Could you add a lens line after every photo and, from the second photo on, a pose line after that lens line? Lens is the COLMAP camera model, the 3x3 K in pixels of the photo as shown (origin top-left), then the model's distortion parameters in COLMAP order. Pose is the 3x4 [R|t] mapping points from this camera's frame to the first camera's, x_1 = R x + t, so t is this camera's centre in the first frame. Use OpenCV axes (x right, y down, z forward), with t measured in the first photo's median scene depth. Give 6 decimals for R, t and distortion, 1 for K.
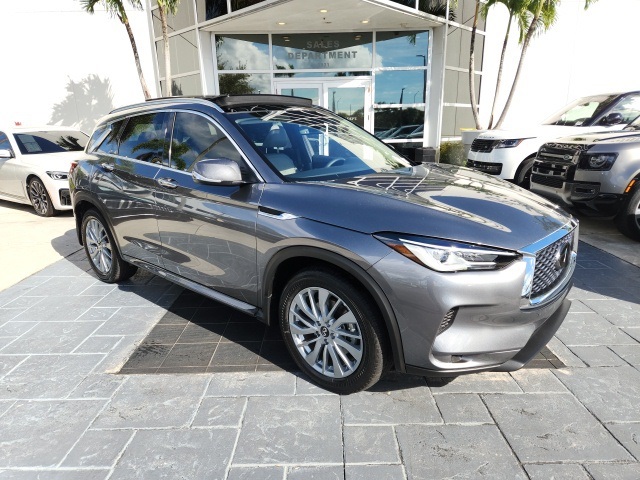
lens RADIAL K [[425.9, 0, 319.6], [0, 425.9, 250.9], [0, 0, 1]] dist [0.072507, -0.062063]
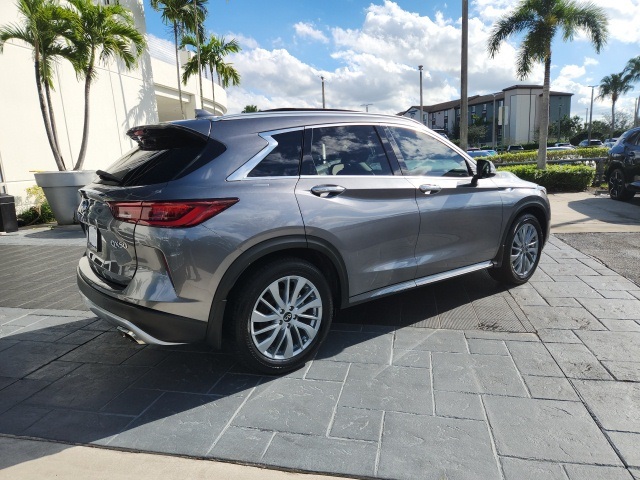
lens RADIAL K [[425.9, 0, 321.2], [0, 425.9, 236.1], [0, 0, 1]] dist [0.072507, -0.062063]
pose [[0.213343, -0.163555, 0.963190, -1.620666], [0.308012, 0.946869, 0.092560, -0.249811], [-0.927153, 0.276927, 0.252385, 1.114853]]
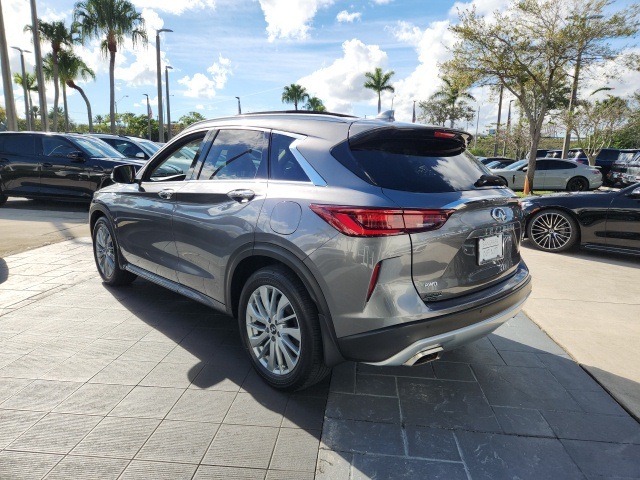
lens RADIAL K [[425.9, 0, 329.2], [0, 425.9, 236.1], [0, 0, 1]] dist [0.072507, -0.062063]
pose [[-0.996856, -0.022494, 0.075975, -0.502219], [0.013468, 0.896804, 0.442223, -0.741447], [-0.078082, 0.441856, -0.893682, 2.664449]]
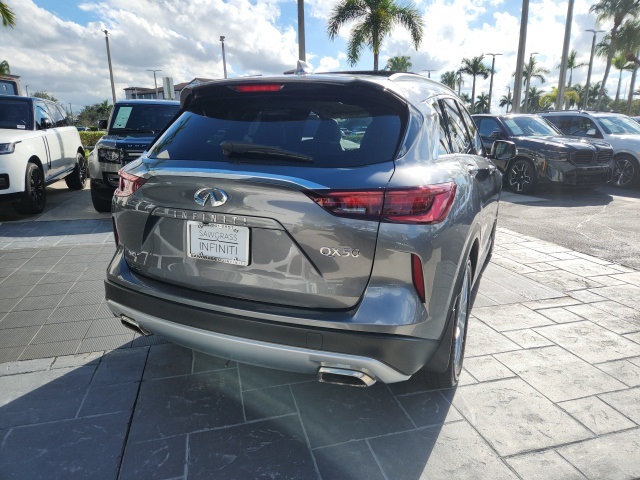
lens RADIAL K [[425.9, 0, 328.9], [0, 425.9, 242.3], [0, 0, 1]] dist [0.072507, -0.062063]
pose [[-0.289882, -0.222658, 0.930802, -1.420666], [0.268537, 0.914570, 0.302406, -0.470069], [-0.918617, 0.337617, -0.205325, 1.829925]]
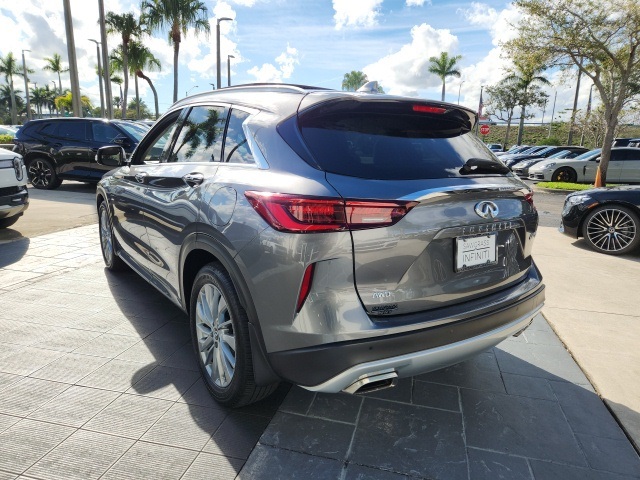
lens RADIAL K [[425.9, 0, 329.8], [0, 425.9, 236.8], [0, 0, 1]] dist [0.072507, -0.062063]
pose [[-0.975571, -0.060185, 0.211277, -0.680987], [0.045261, 0.886041, 0.461392, -0.680514], [-0.214969, 0.459684, -0.861672, 2.506373]]
